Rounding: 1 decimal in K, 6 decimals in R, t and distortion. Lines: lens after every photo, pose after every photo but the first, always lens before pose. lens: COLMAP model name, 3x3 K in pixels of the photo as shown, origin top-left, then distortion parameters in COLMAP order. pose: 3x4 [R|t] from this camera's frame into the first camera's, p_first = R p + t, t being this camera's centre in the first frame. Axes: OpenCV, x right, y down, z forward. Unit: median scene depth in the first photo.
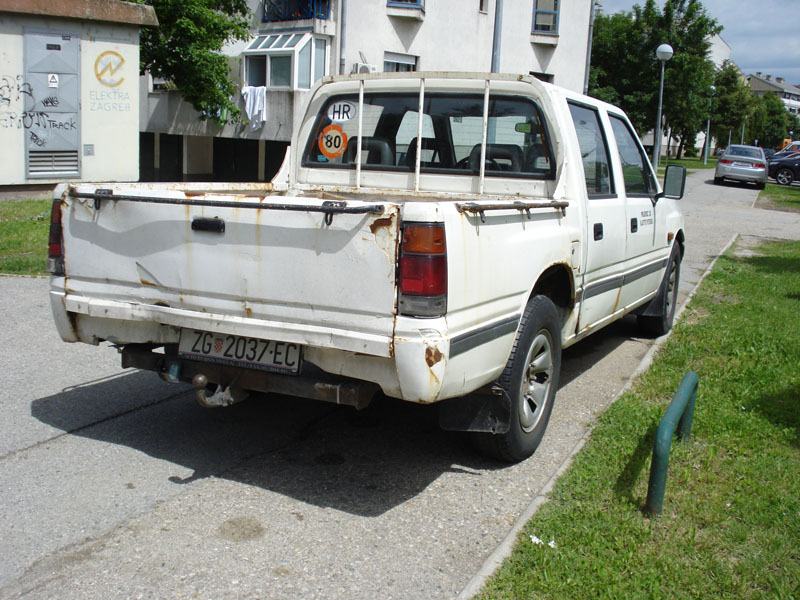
lens RADIAL K [[897.8, 0, 400.6], [0, 897.8, 317.3], [0, 0, 1]] dist [-0.090728, -0.029645]
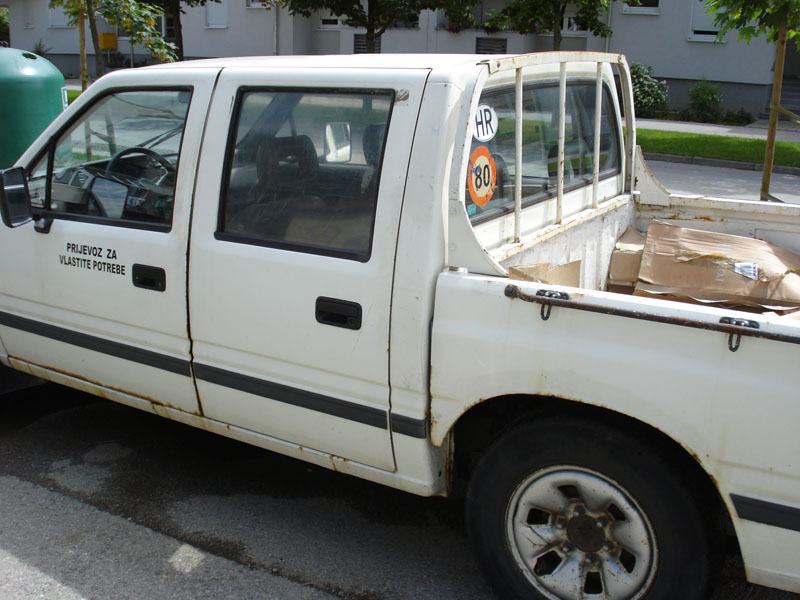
lens RADIAL K [[897.8, 0, 400.6], [0, 897.8, 317.3], [0, 0, 1]] dist [-0.090728, -0.029645]
pose [[0.102233, -0.339703, 0.934960, -0.900020], [0.182719, 0.930306, 0.318032, -0.426182], [-0.977836, 0.138321, 0.157178, 1.369664]]
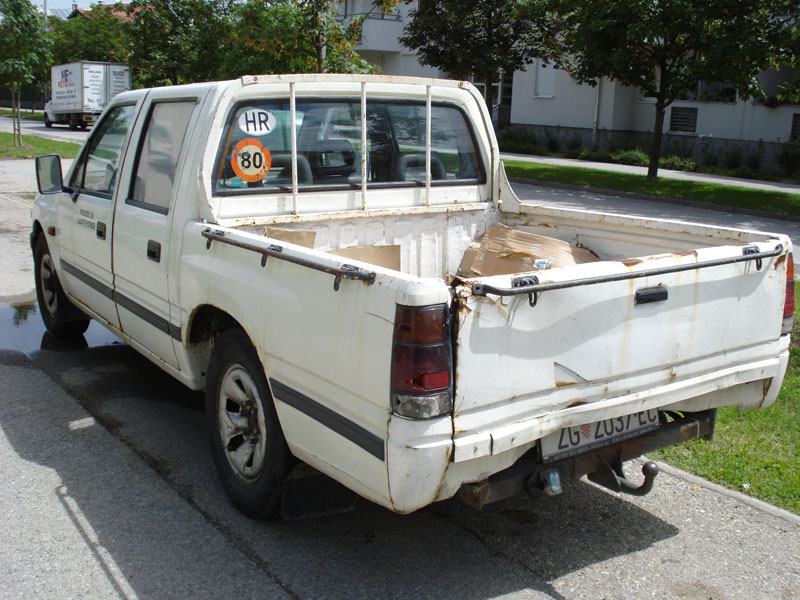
lens RADIAL K [[897.8, 0, 400.6], [0, 897.8, 317.3], [0, 0, 1]] dist [-0.090728, -0.029645]
pose [[0.494457, -0.231112, 0.837914, -0.974912], [0.163546, 0.971523, 0.171454, -0.247254], [-0.853677, 0.052261, 0.518174, 0.695465]]
